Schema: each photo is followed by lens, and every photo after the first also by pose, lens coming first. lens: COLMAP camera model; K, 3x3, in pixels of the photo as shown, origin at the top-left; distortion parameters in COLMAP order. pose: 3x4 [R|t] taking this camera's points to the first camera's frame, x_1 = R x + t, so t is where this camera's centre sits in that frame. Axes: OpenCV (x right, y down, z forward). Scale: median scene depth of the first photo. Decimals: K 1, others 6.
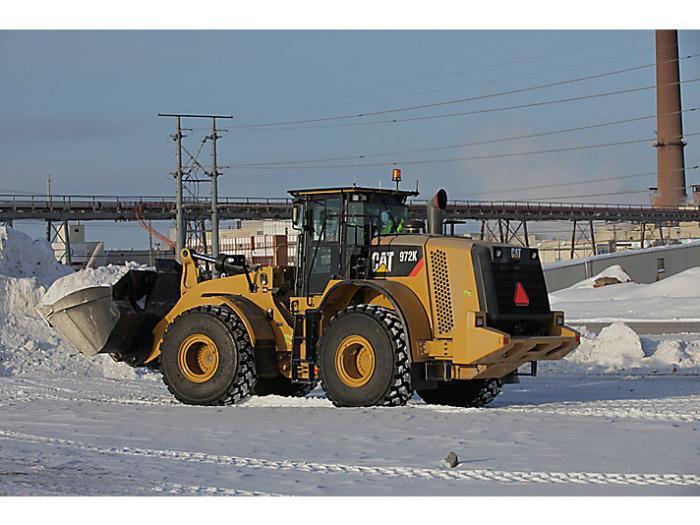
lens RADIAL K [[628.7, 0, 350.0], [0, 628.7, 262.5], [0, 0, 1]] dist [0.000342, -0.001146]
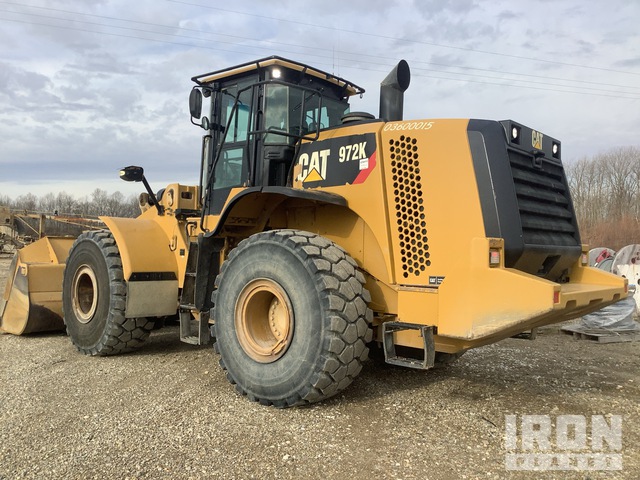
lens RADIAL K [[574.8, 0, 320.0], [0, 574.8, 240.0], [0, 0, 1]] dist [0.000342, -0.001146]
pose [[0.998949, 0.011841, 0.044284, 0.034540], [-0.014870, 0.997527, 0.068700, 0.037498], [-0.043361, -0.069286, 0.996654, 0.405229]]
